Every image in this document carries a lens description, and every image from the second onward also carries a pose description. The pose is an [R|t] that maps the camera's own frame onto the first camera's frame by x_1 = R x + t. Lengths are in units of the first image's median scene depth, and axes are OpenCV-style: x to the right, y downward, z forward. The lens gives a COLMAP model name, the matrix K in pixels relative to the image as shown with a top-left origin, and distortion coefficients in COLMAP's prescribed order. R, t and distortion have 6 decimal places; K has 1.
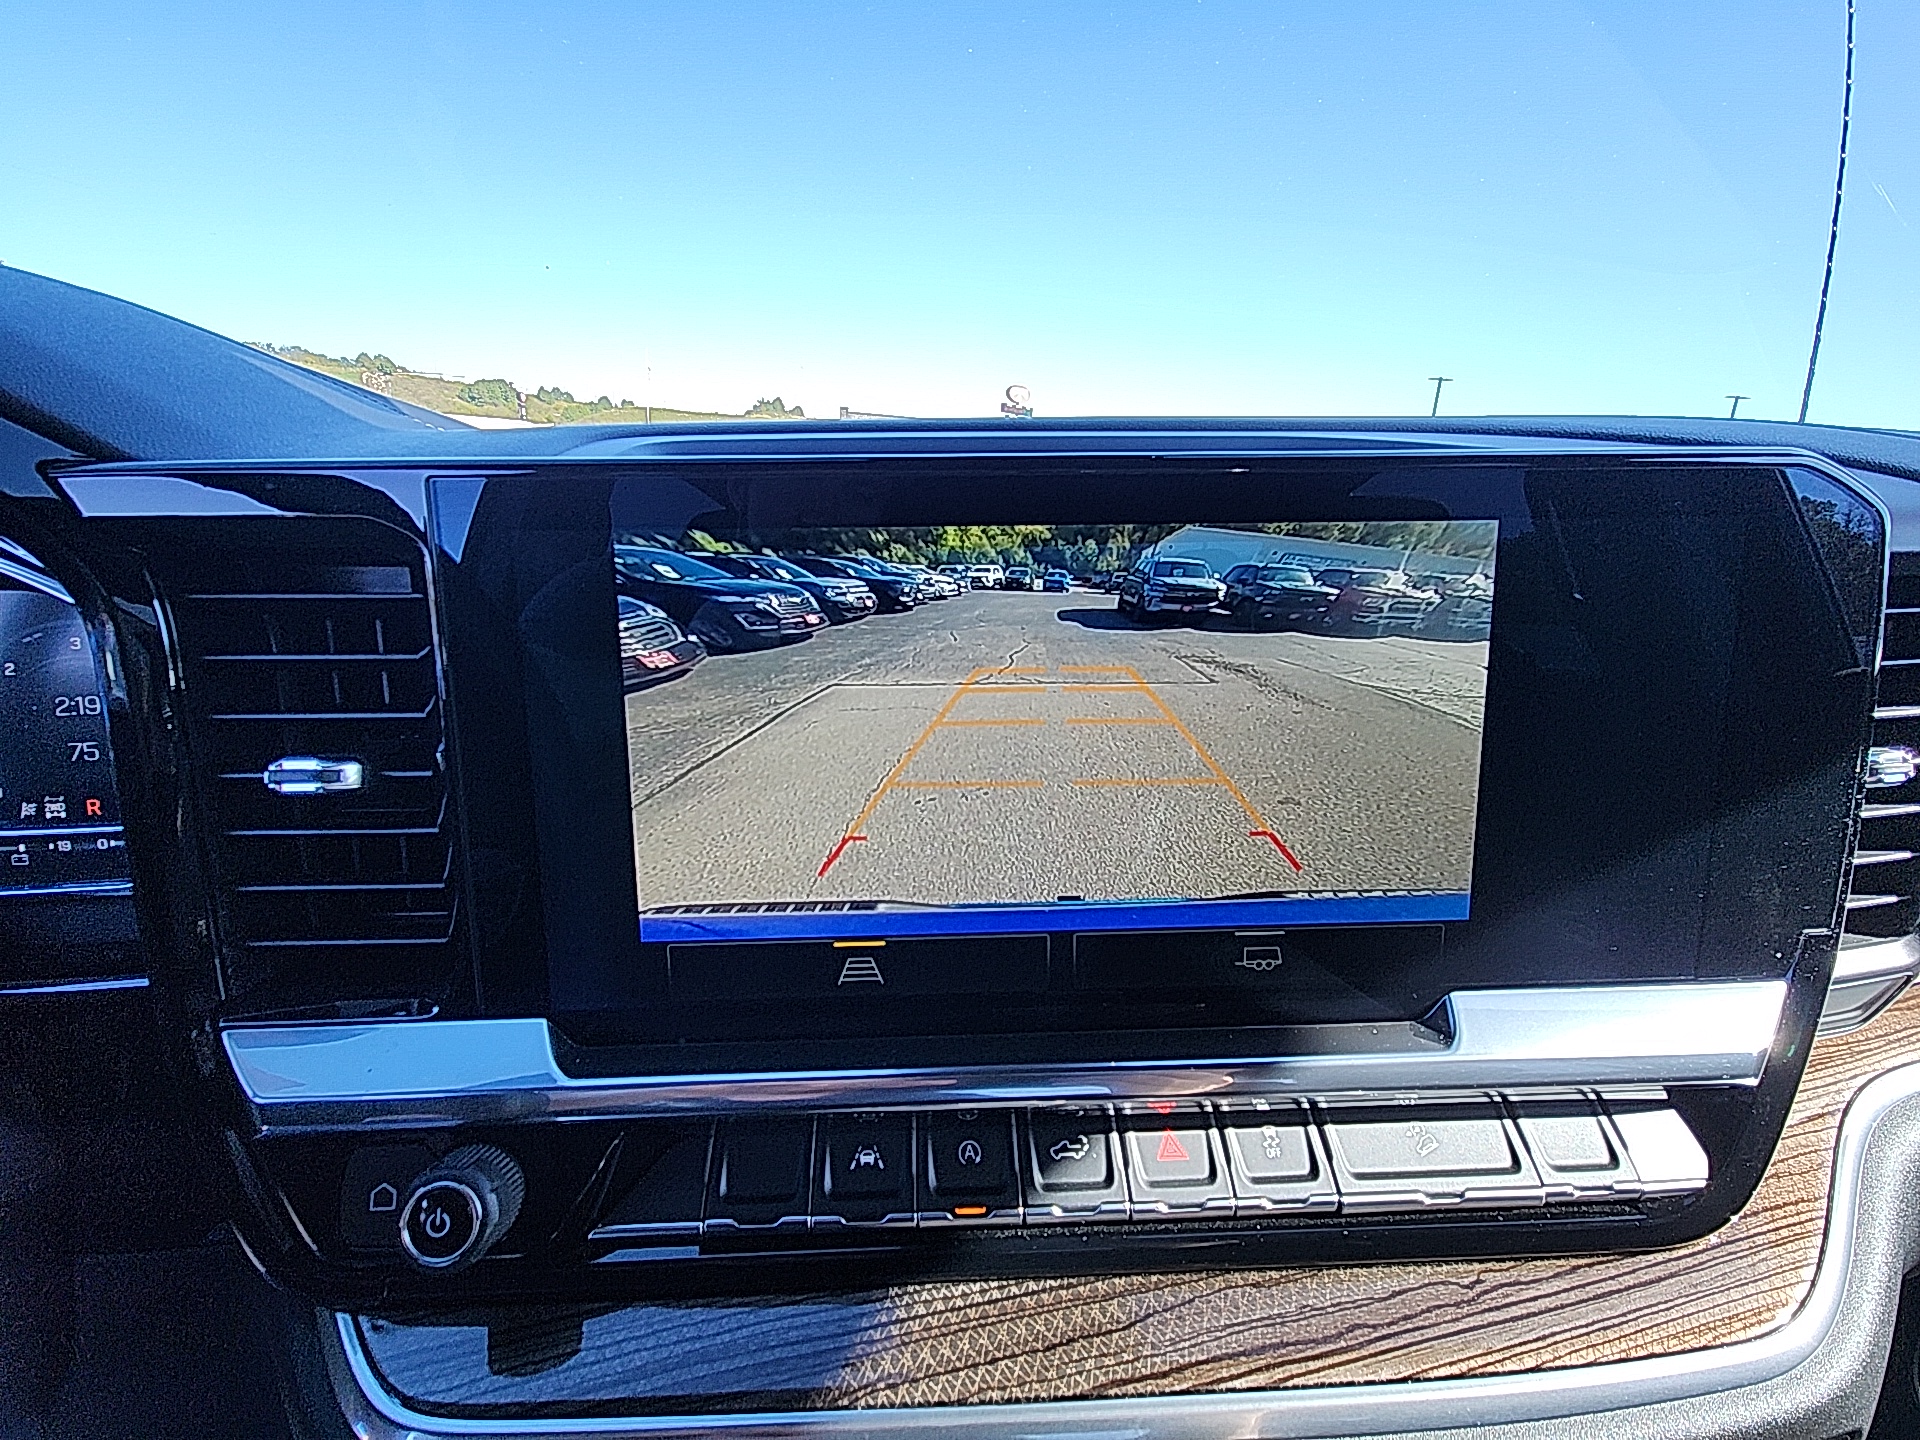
lens RADIAL K [[766.0, 0, 952.4], [0, 766.0, 704.6], [0, 0, 1]] dist [0.011853, -0.007508]
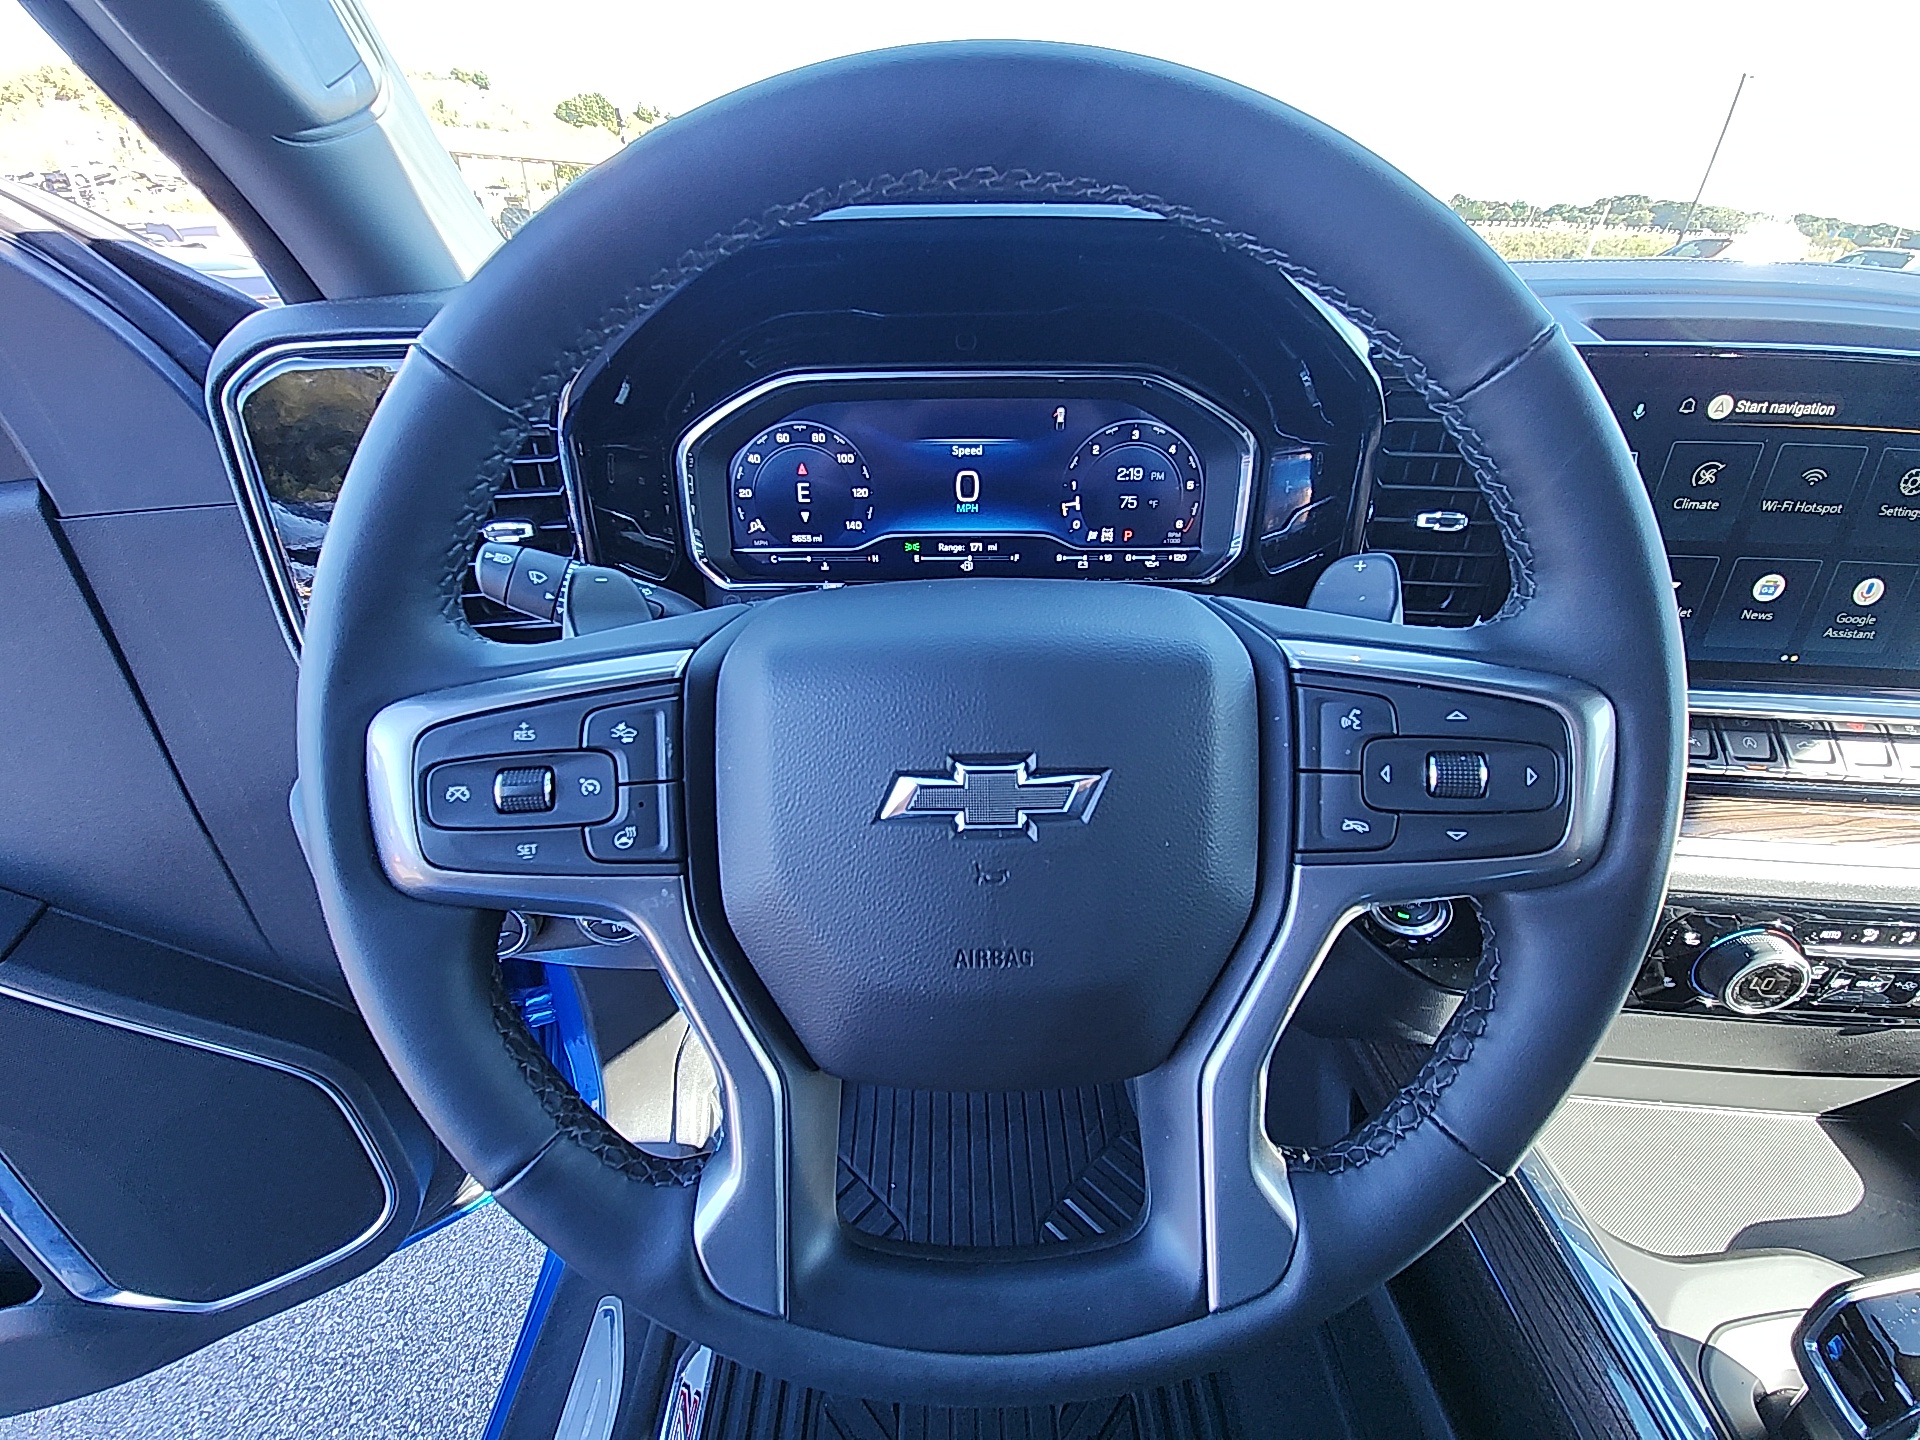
lens RADIAL K [[767.2, 0, 952.8], [0, 767.2, 703.4], [0, 0, 1]] dist [0.016676, -0.012389]
pose [[0.989186, 0.074312, -0.126450, -1.705229], [-0.037248, 0.961159, 0.273470, 0.049339], [0.141861, -0.265802, 0.953533, -1.060055]]
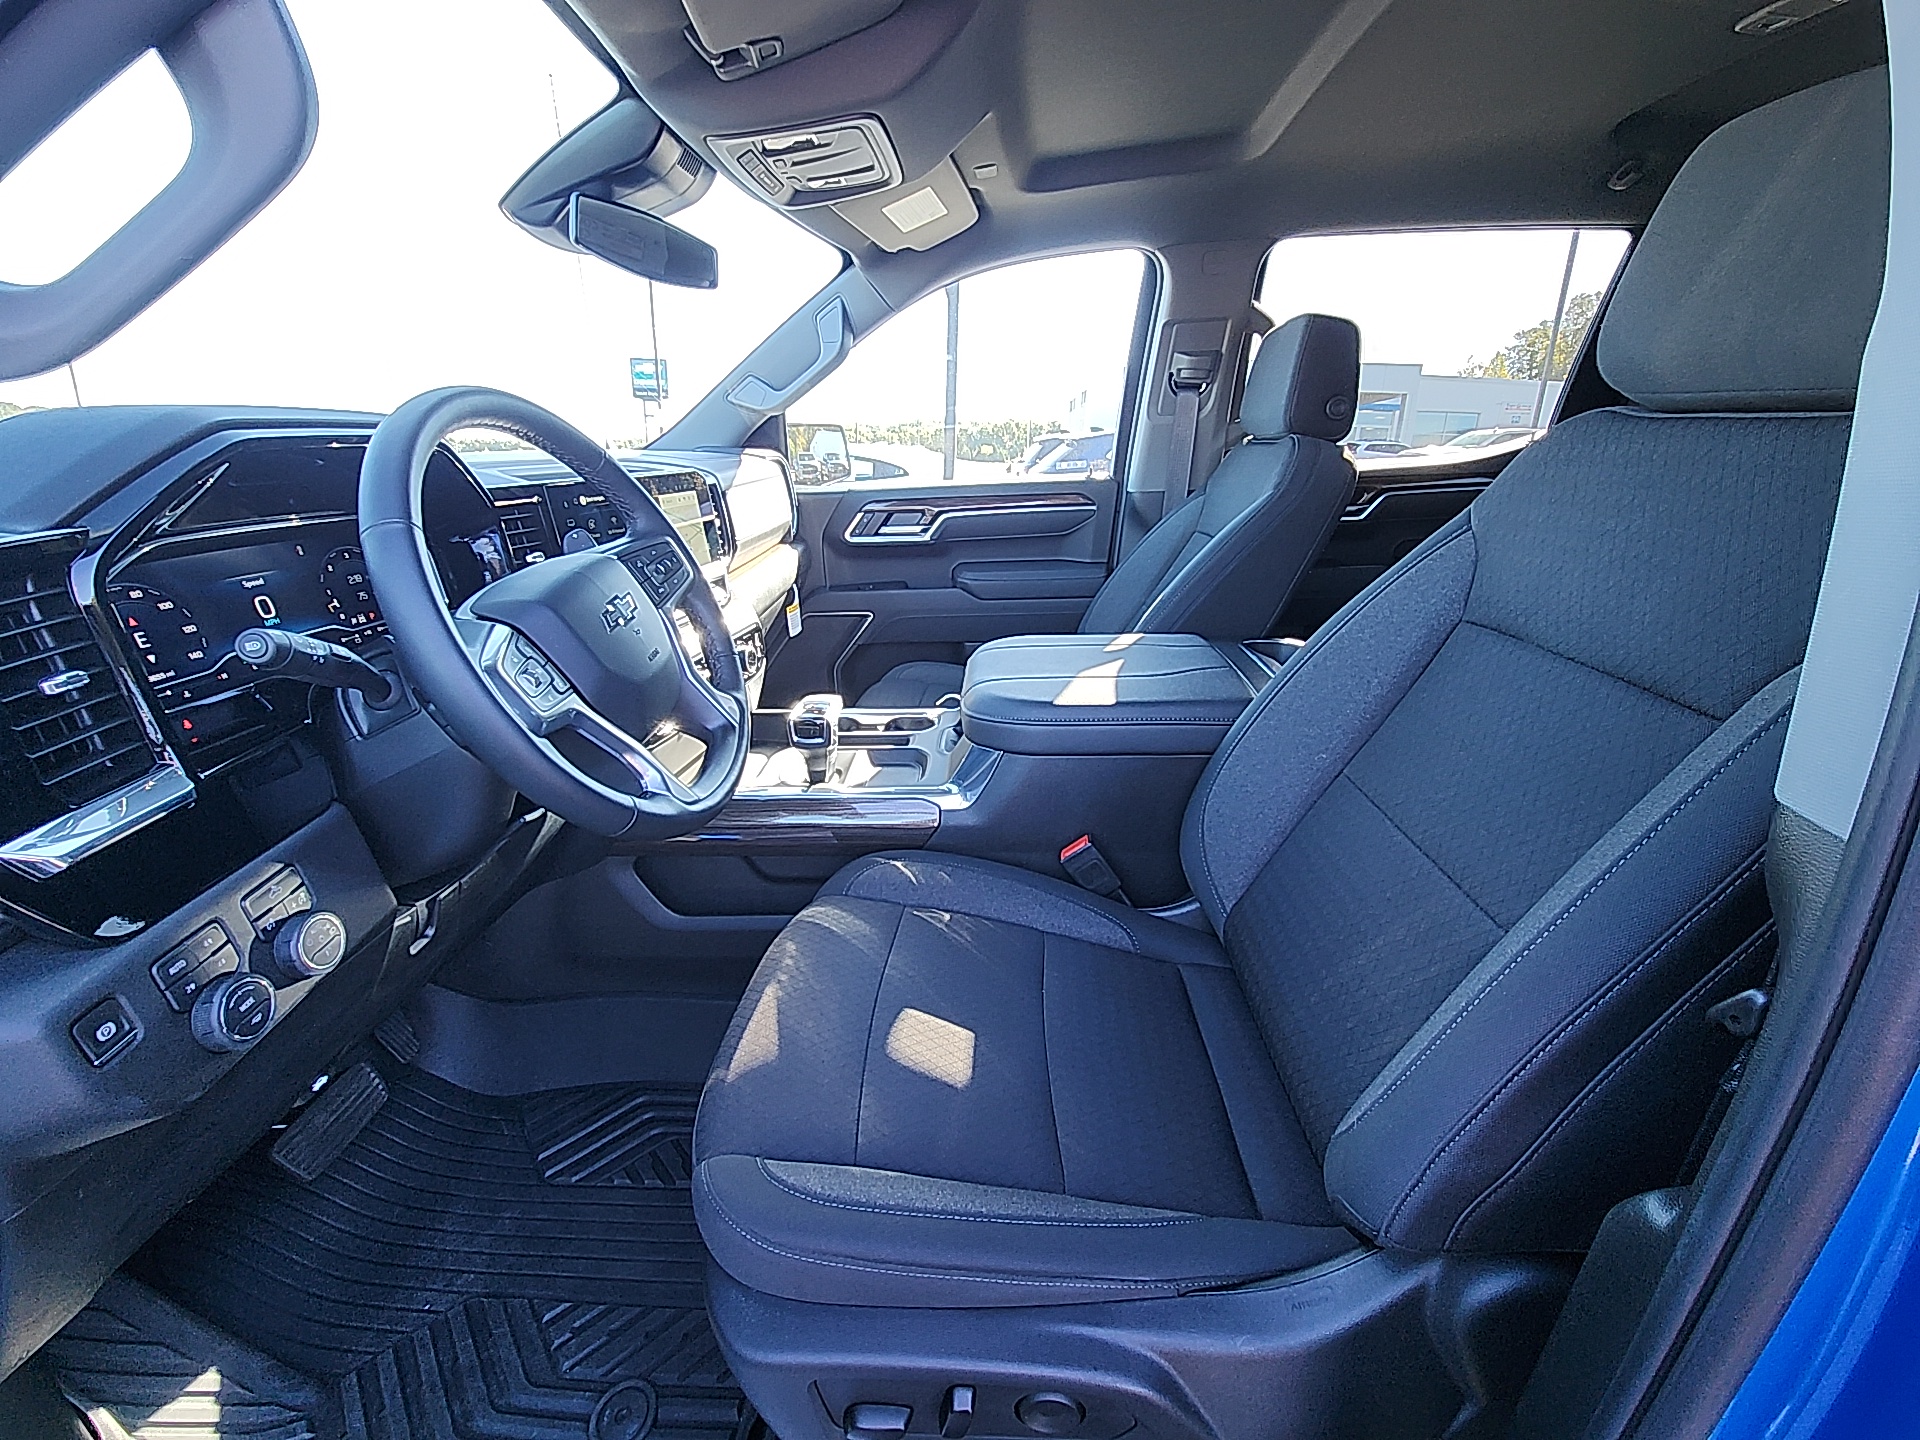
lens RADIAL K [[770.9, 0, 953.0], [0, 770.9, 697.8], [0, 0, 1]] dist [0.007874, -0.003554]
pose [[0.211000, -0.309128, 0.927318, -4.470743], [0.256445, 0.932953, 0.252655, 0.321877], [-0.943247, 0.184496, 0.276128, -2.174380]]
